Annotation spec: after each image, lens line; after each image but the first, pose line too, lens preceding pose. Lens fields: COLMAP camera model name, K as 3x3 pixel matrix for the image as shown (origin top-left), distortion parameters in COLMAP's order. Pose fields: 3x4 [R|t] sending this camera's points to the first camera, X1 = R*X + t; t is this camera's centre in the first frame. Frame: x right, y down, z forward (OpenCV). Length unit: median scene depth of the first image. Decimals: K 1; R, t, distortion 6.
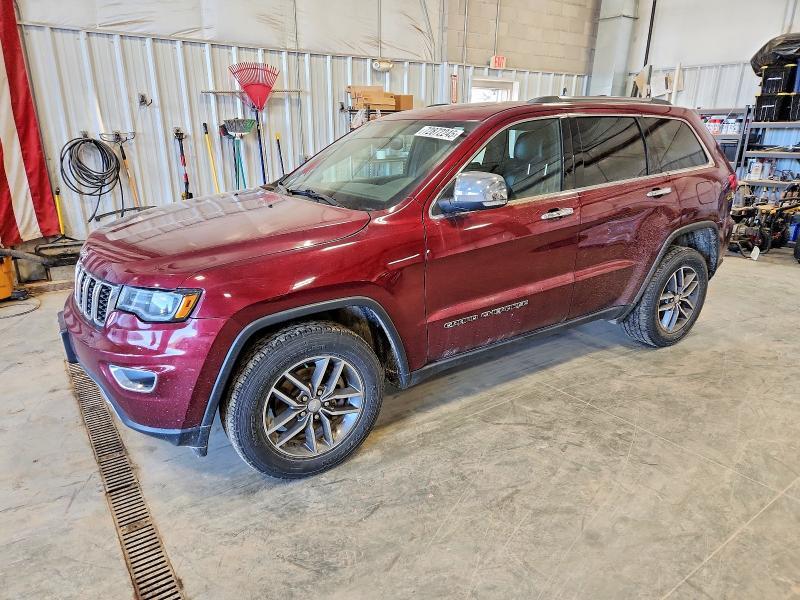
lens RADIAL K [[533.7, 0, 401.4], [0, 533.7, 304.6], [0, 0, 1]] dist [0.060827, -0.019066]
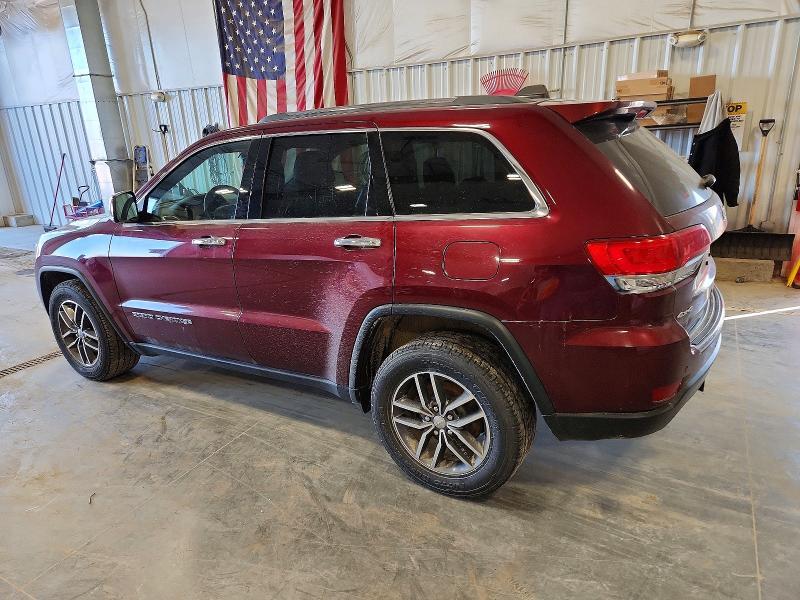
lens RADIAL K [[533.7, 0, 396.2], [0, 533.7, 307.7], [0, 0, 1]] dist [0.060827, -0.019066]
pose [[0.449642, 0.251692, -0.857014, 0.540645], [-0.239325, 0.958344, 0.155887, -0.118993], [0.860550, 0.135011, 0.491148, 0.355880]]
